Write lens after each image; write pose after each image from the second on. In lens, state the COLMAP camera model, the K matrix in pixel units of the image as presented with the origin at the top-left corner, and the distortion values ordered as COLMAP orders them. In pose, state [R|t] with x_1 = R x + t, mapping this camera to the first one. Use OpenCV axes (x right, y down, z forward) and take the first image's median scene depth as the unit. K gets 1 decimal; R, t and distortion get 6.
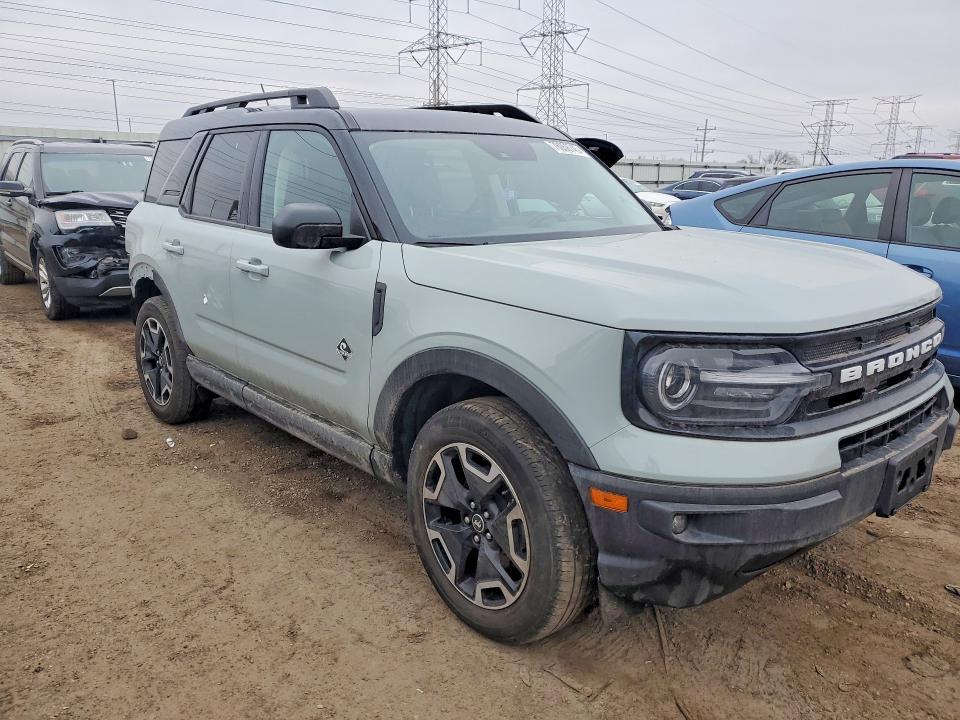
lens RADIAL K [[769.1, 0, 480.0], [0, 769.1, 360.0], [0, 0, 1]] dist [0.031033, 0.003517]
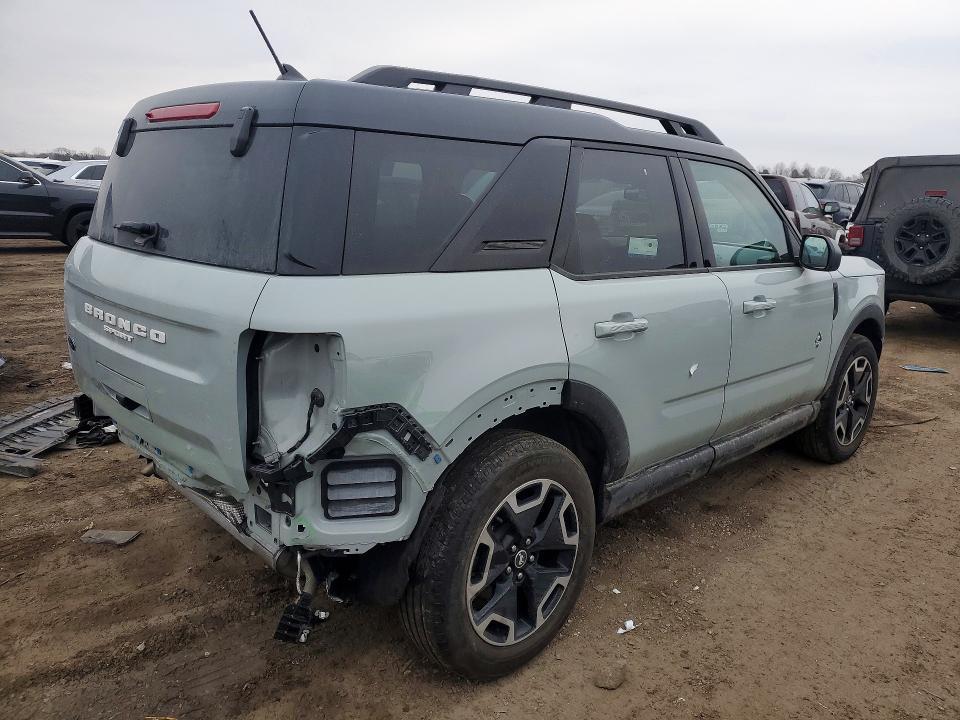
lens RADIAL K [[769.1, 0, 480.0], [0, 769.1, 360.0], [0, 0, 1]] dist [0.031033, 0.003517]
pose [[-0.102062, -0.206029, 0.973209, -1.129589], [0.205327, 0.952888, 0.223260, -0.314484], [-0.973357, 0.222612, -0.054951, 1.298571]]
